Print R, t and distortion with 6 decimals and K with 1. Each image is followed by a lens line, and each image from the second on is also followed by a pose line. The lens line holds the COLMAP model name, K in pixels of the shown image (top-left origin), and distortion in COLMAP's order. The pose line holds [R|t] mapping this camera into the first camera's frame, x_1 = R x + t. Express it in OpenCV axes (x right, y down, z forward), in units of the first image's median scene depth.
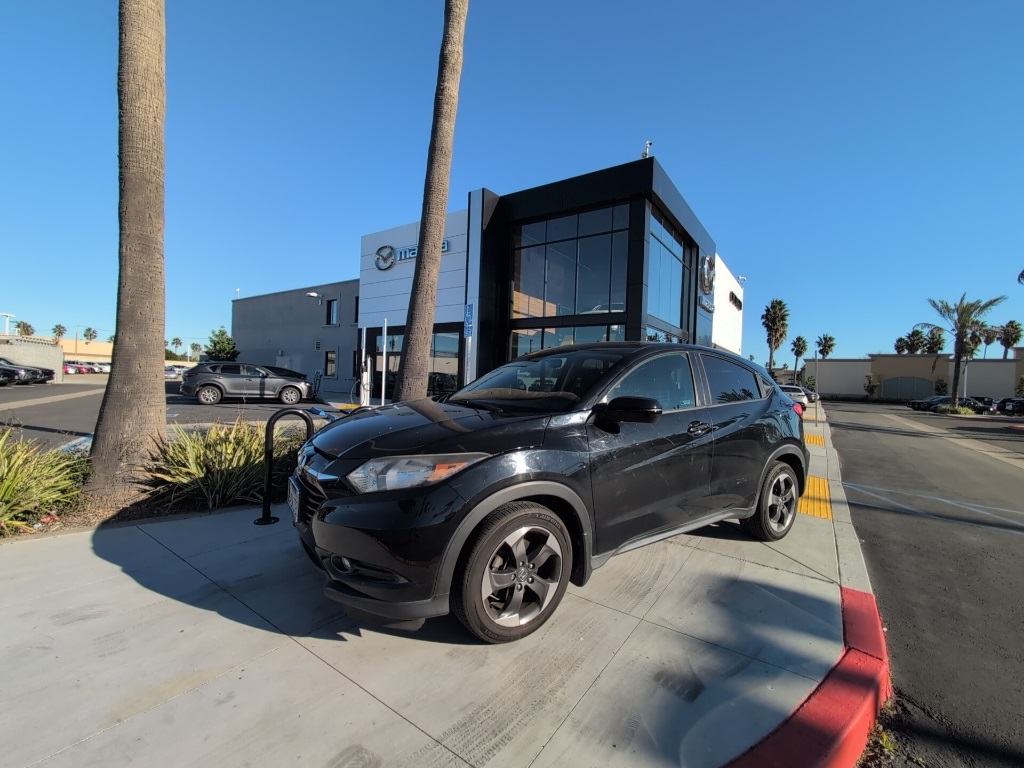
lens RADIAL K [[434.4, 0, 515.2], [0, 434.4, 384.2], [0, 0, 1]] dist [-0.000493, 0.000345]
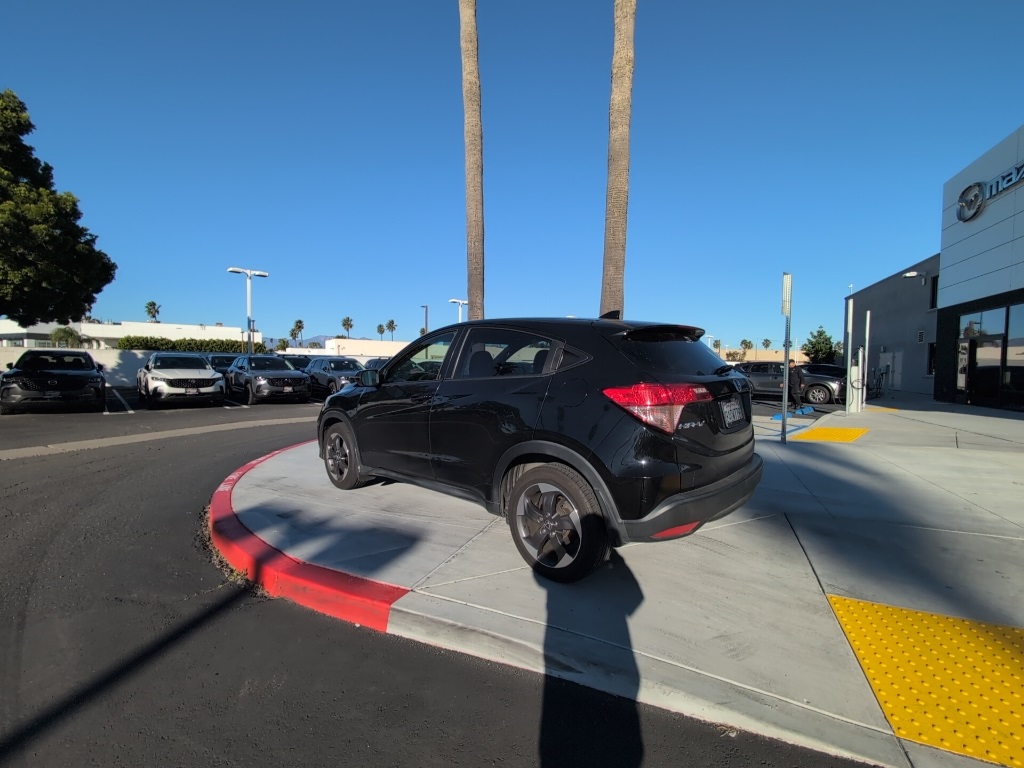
lens RADIAL K [[434.4, 0, 515.2], [0, 434.4, 382.7], [0, 0, 1]] dist [-0.000493, 0.000345]
pose [[0.215391, 0.002083, -0.976526, 0.293552], [-0.013074, 0.999914, -0.000750, 0.011076], [0.976440, 0.012929, 0.215399, 0.183809]]
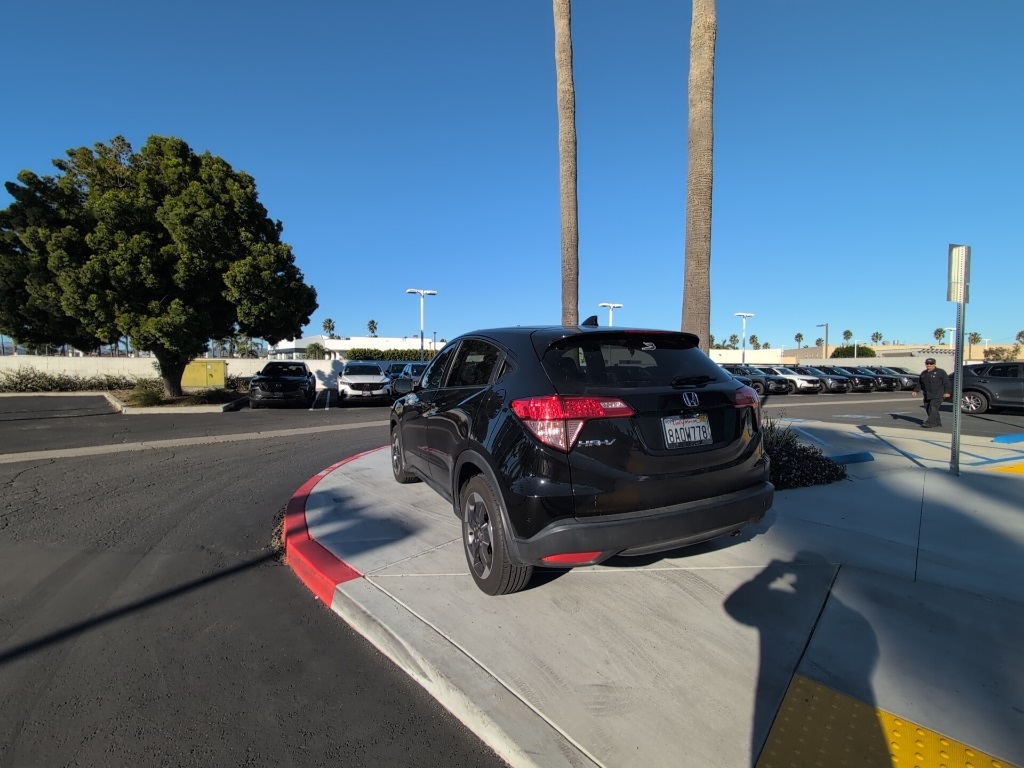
lens RADIAL K [[434.4, 0, 515.2], [0, 434.4, 382.0], [0, 0, 1]] dist [-0.000493, 0.000345]
pose [[-0.164639, -0.008428, -0.986318, 0.297269], [-0.019083, 0.999804, -0.005358, 0.007213], [0.986169, 0.017940, -0.164768, 0.268854]]
